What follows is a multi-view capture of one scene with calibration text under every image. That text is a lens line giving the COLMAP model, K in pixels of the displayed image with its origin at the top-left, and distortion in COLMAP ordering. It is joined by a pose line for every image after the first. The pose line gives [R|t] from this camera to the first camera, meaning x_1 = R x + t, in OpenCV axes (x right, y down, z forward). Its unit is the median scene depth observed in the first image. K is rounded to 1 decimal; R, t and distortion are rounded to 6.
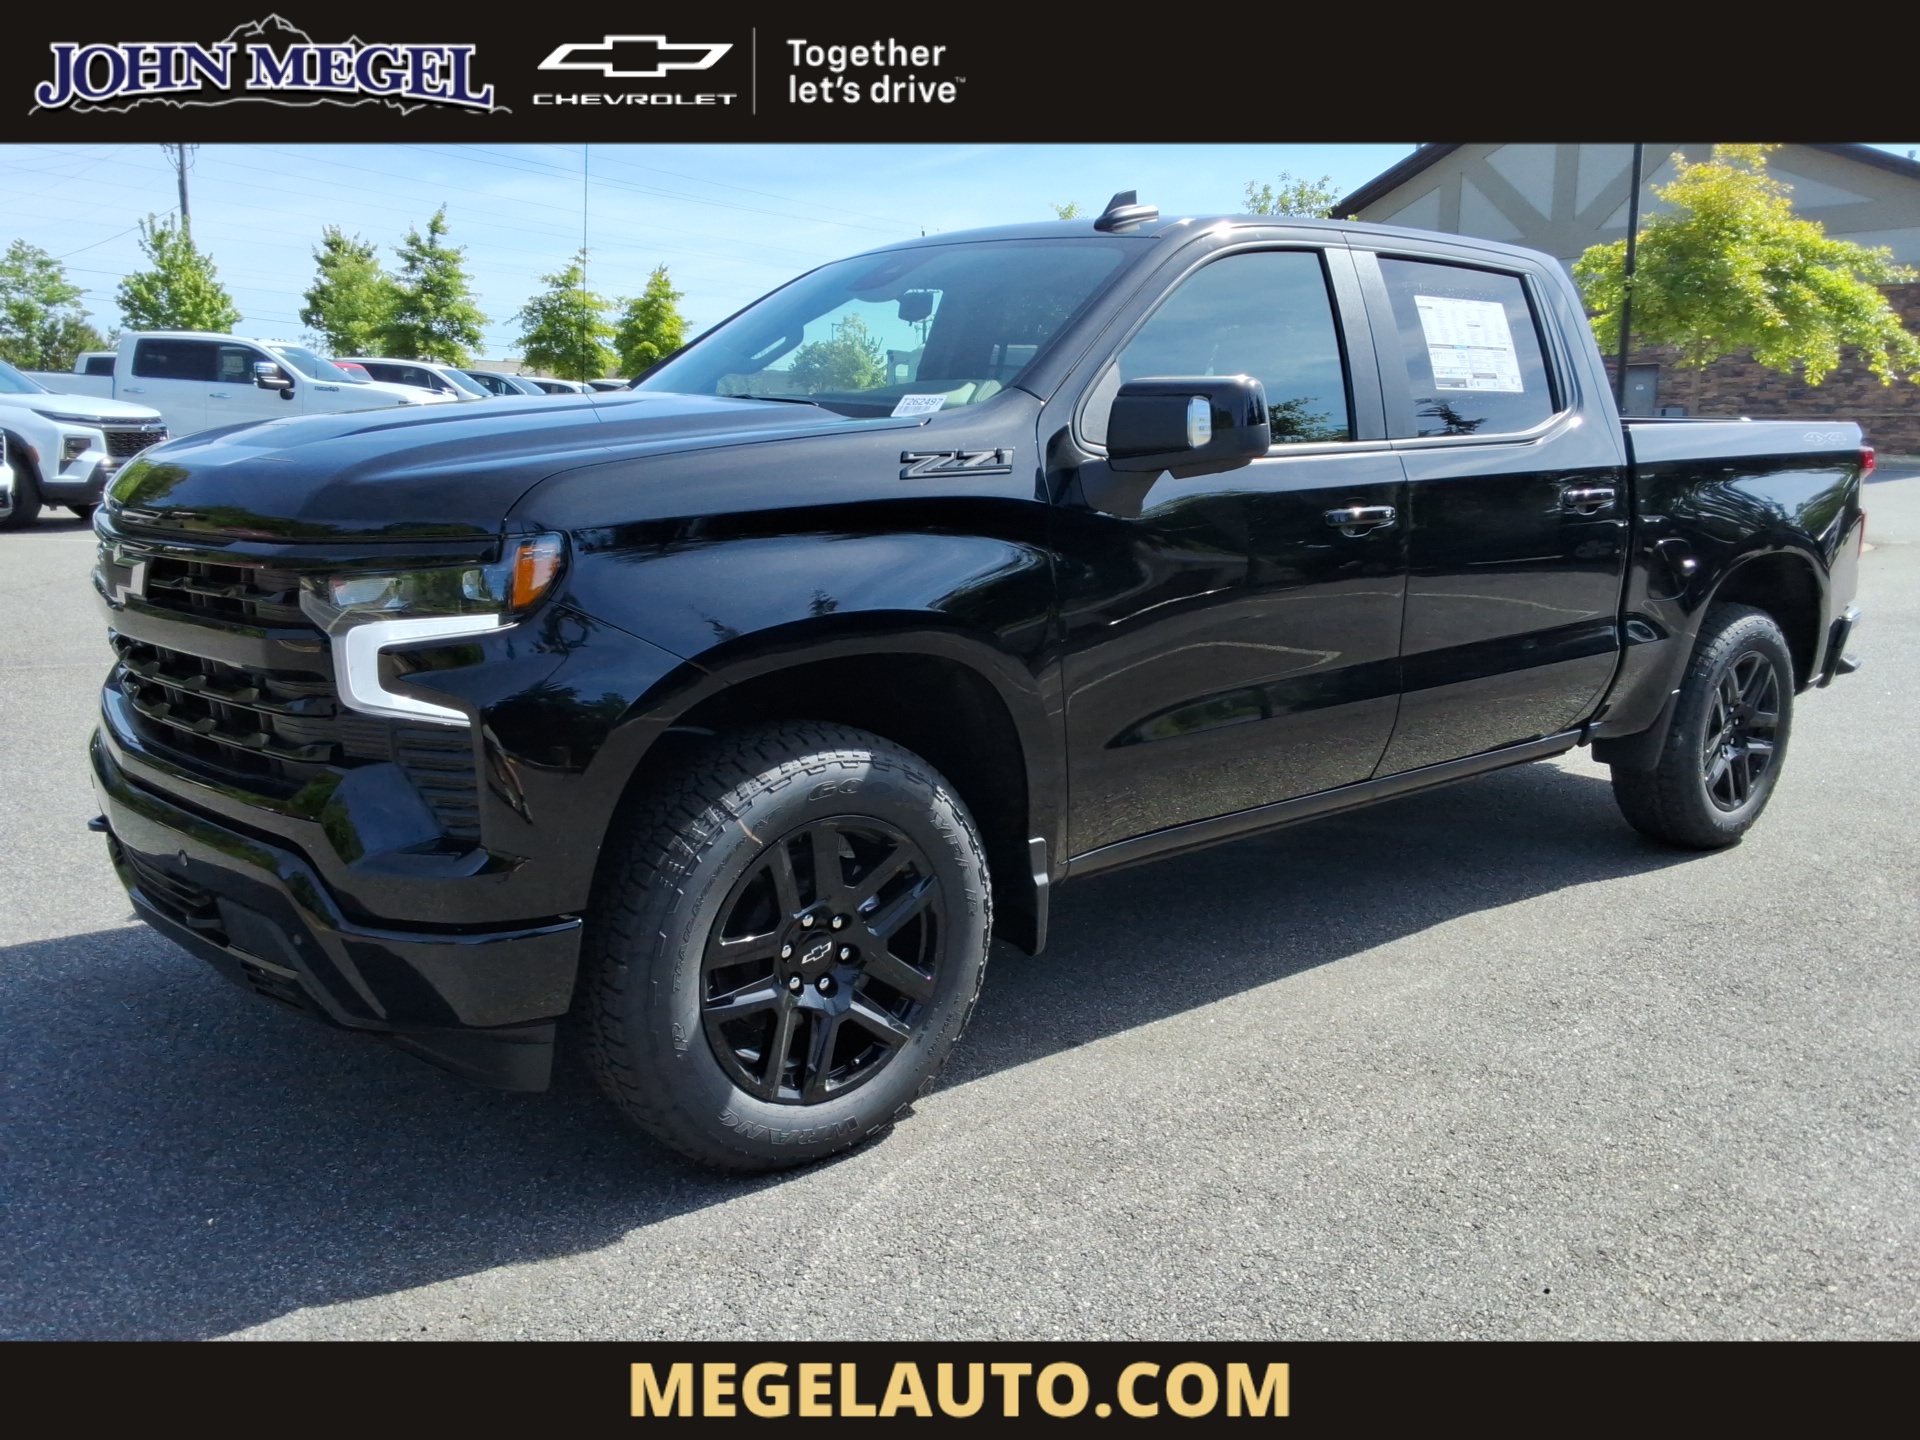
lens RADIAL K [[1539.8, 0, 982.3], [0, 1539.8, 717.9], [0, 0, 1]] dist [0.097516, -0.146266]
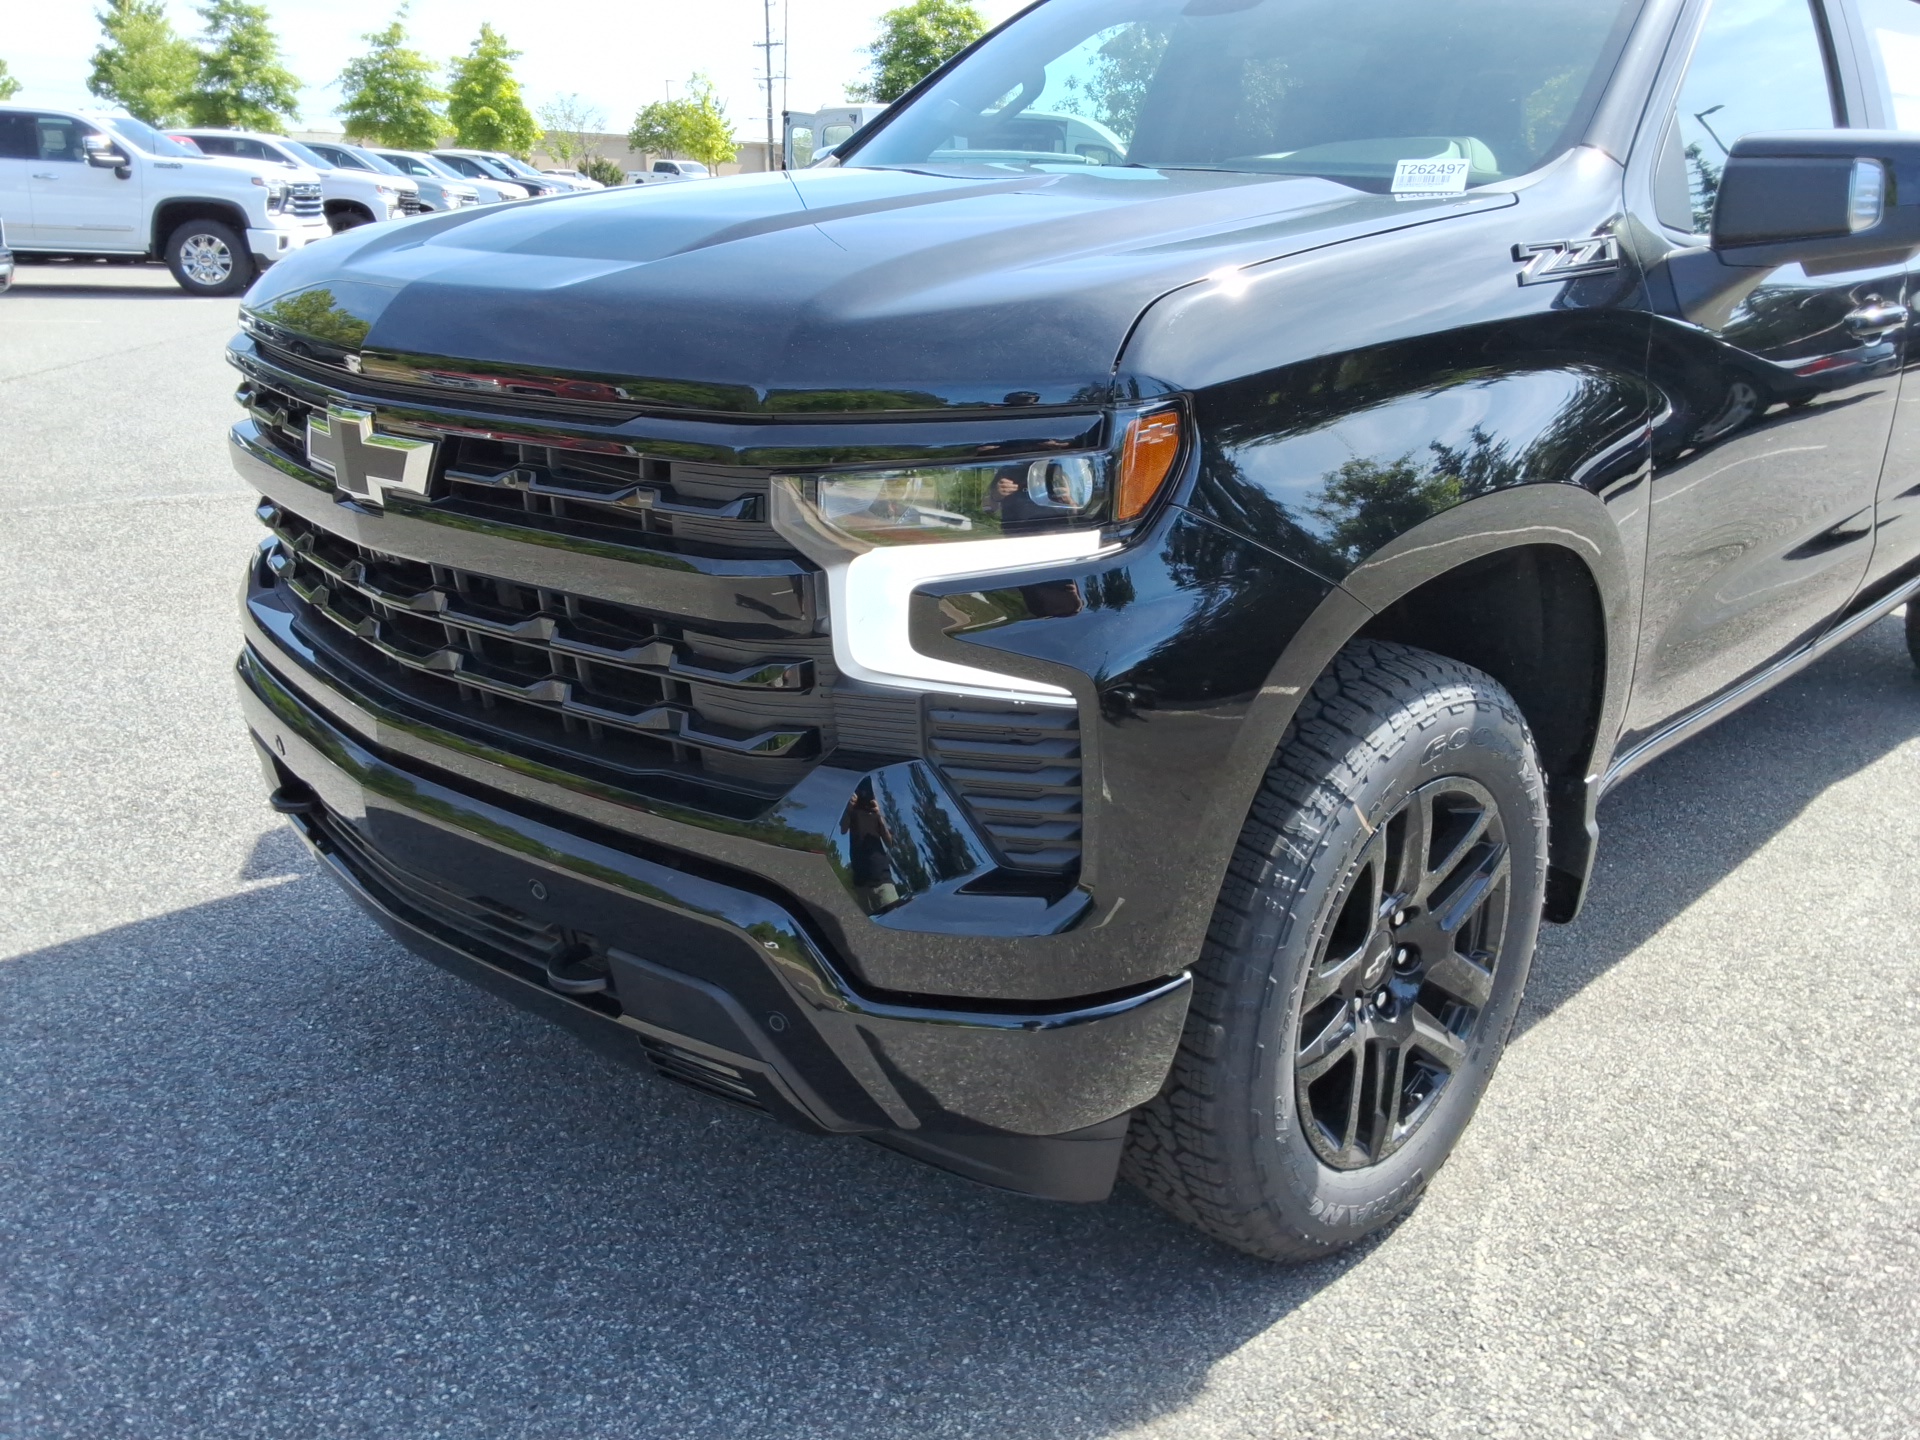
lens RADIAL K [[1539.8, 0, 968.6], [0, 1539.8, 711.0], [0, 0, 1]] dist [0.097516, -0.146266]
pose [[0.995977, -0.038040, 0.081138, -0.345289], [0.027034, 0.990791, 0.132673, -0.064706], [-0.085438, -0.129945, 0.987833, 0.303720]]
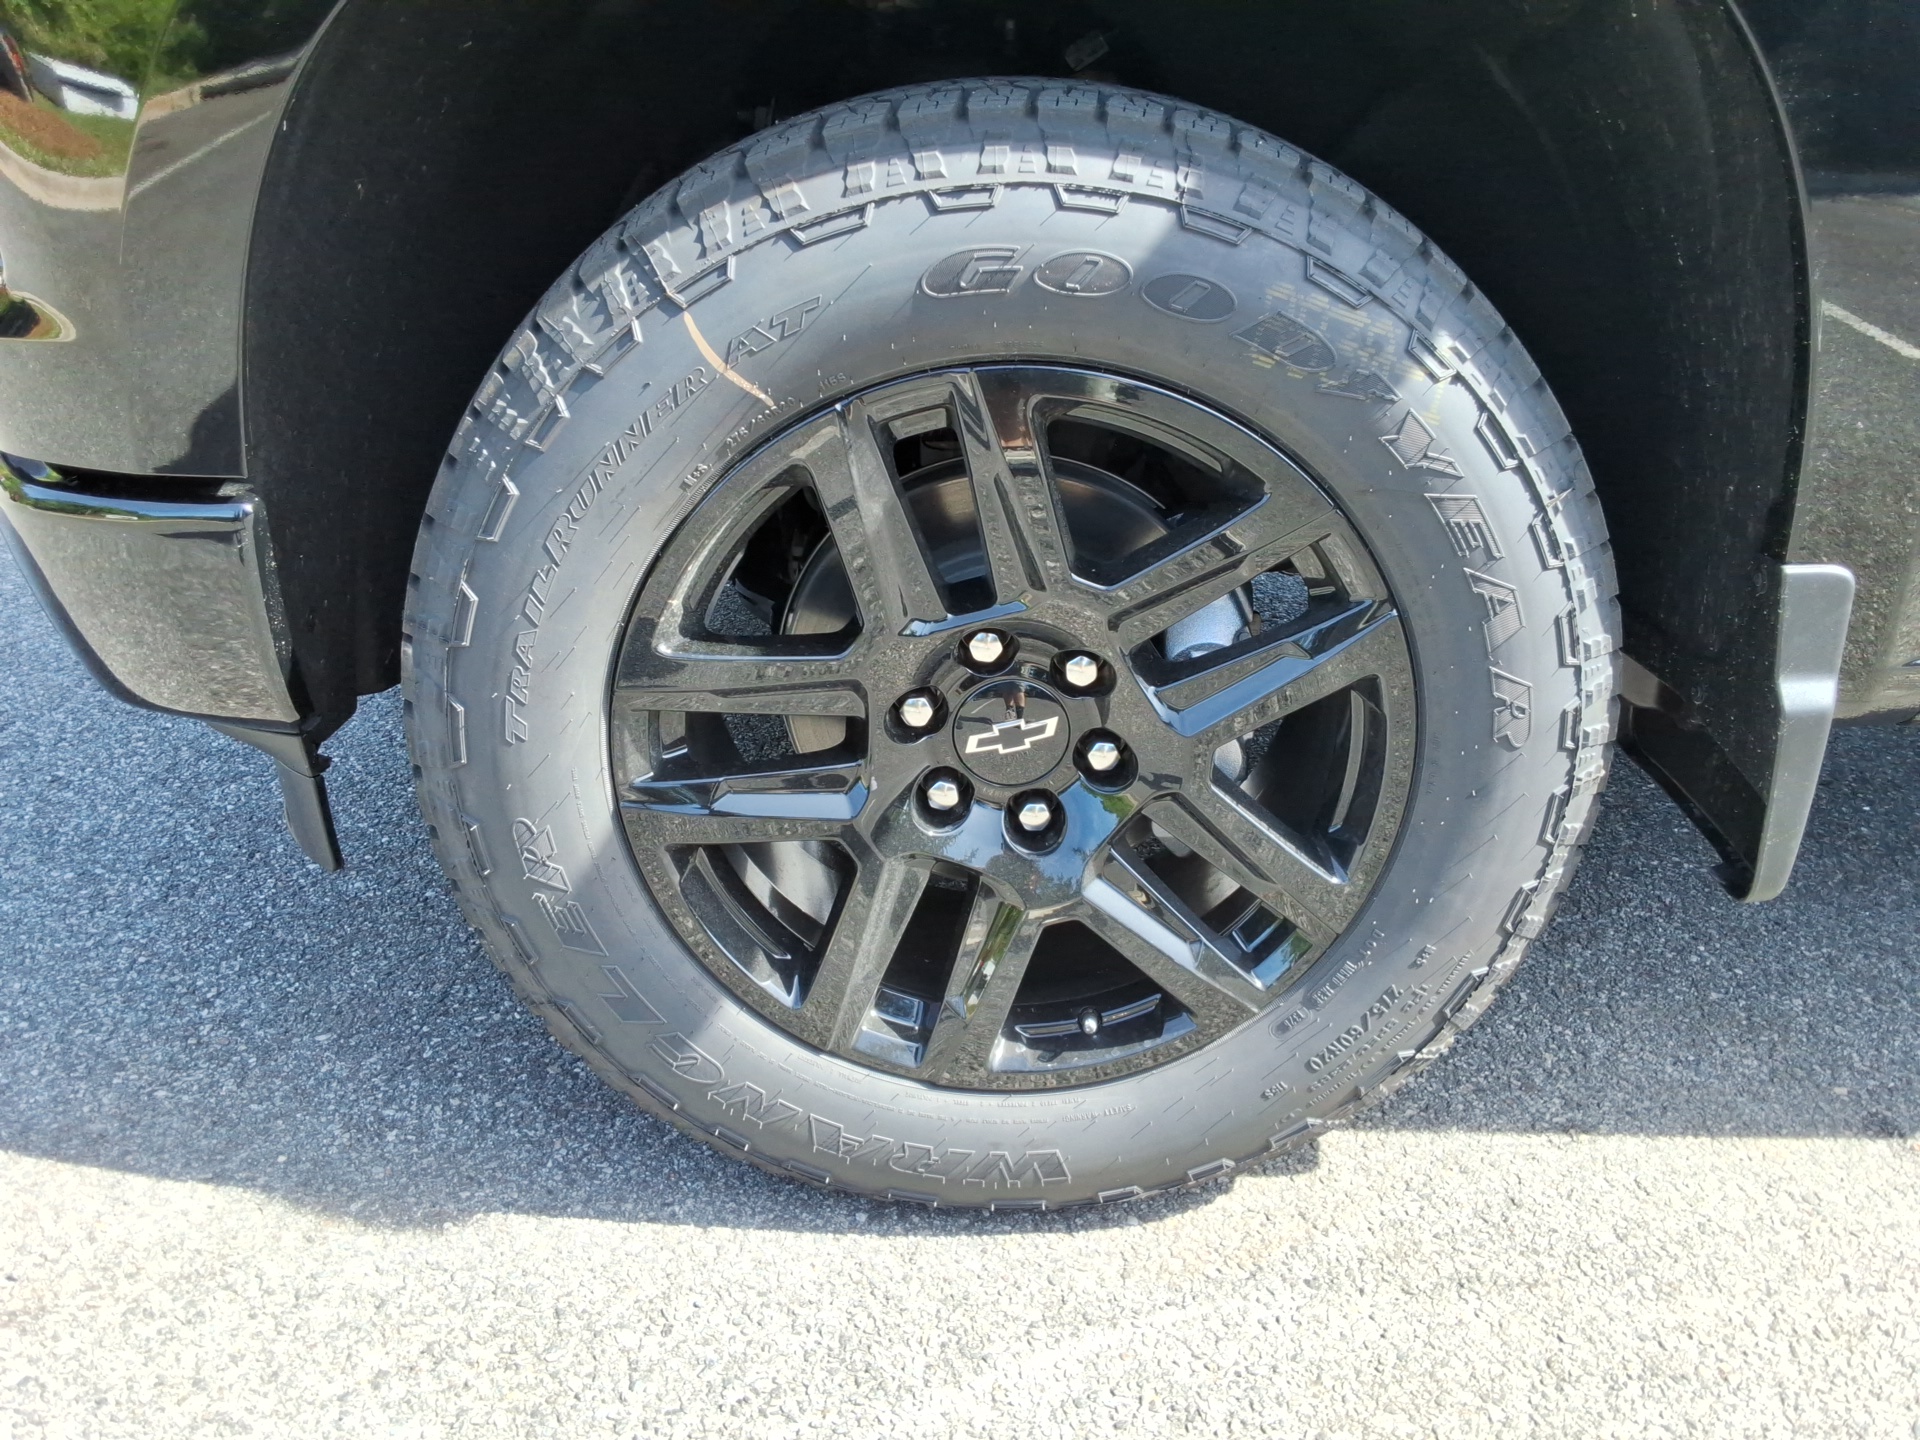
lens RADIAL K [[1539.8, 0, 988.9], [0, 1539.8, 709.5], [0, 0, 1]] dist [0.097516, -0.146266]
pose [[0.765286, 0.261281, -0.588276, 0.106573], [-0.121272, 0.956071, 0.266874, 0.044828], [0.632163, -0.132894, 0.763354, 0.691936]]
